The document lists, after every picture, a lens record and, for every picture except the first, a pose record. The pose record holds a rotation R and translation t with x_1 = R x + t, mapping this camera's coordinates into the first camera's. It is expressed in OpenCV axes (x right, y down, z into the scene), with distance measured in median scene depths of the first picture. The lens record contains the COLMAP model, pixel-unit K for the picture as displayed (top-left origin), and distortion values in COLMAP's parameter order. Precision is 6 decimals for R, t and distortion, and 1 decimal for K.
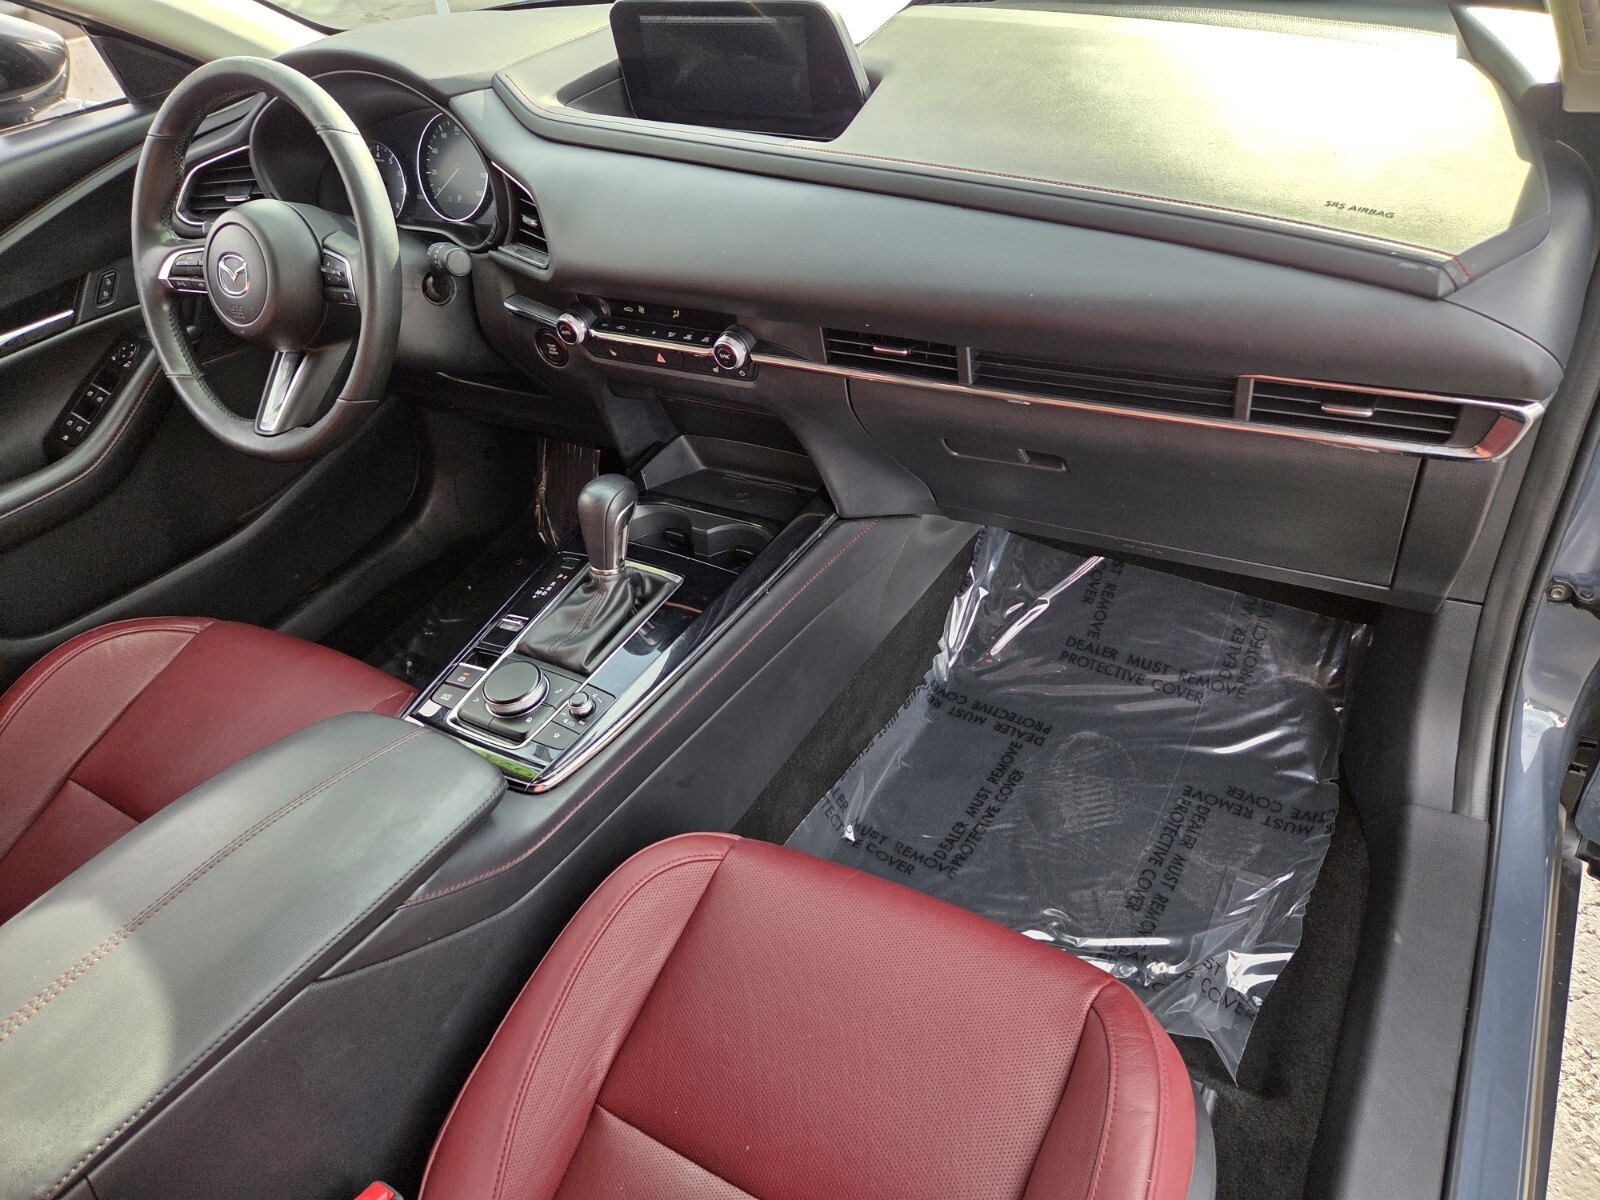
lens RADIAL K [[1062.6, 0, 794.9], [0, 1062.6, 615.4], [0, 0, 1]] dist [0.054729, -0.047148]
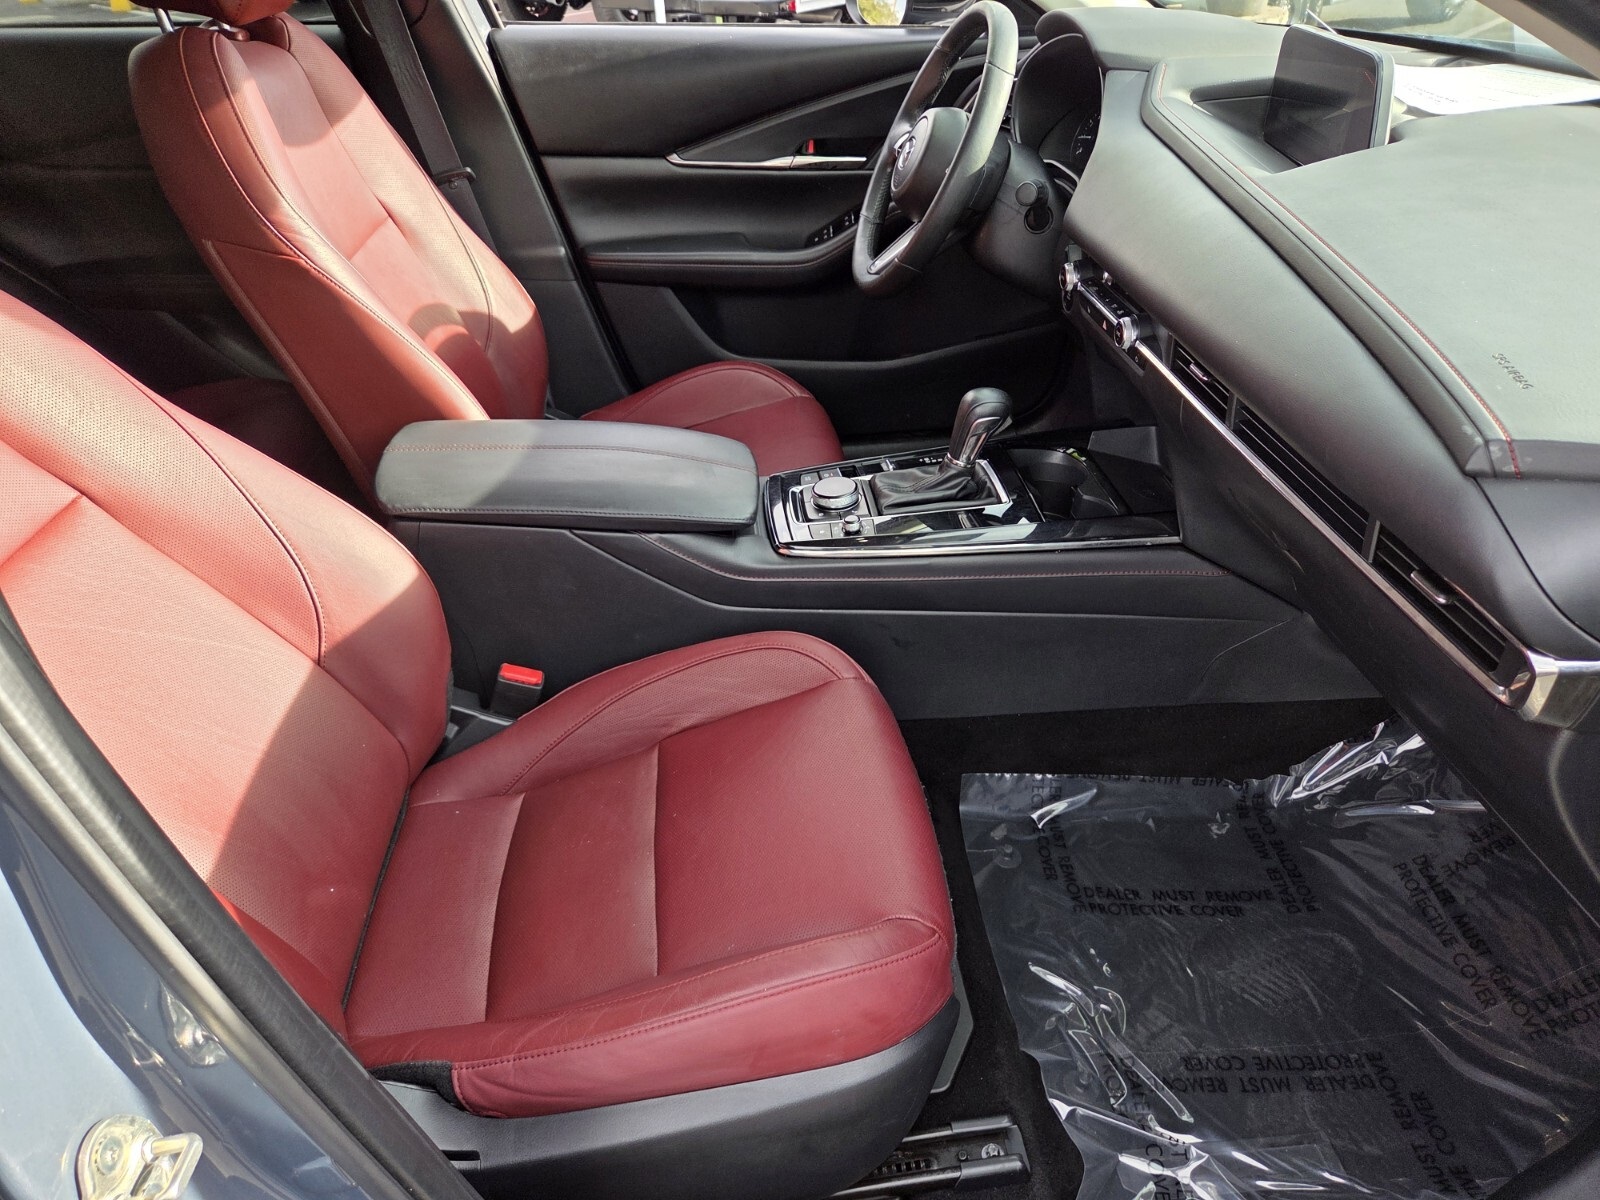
lens RADIAL K [[1062.6, 0, 794.9], [0, 1062.6, 615.4], [0, 0, 1]] dist [0.054729, -0.047148]
pose [[0.576272, 0.548011, -0.606295, 0.442188], [-0.552311, 0.807957, 0.205325, -0.038737], [0.602381, 0.216540, 0.768276, 0.007291]]
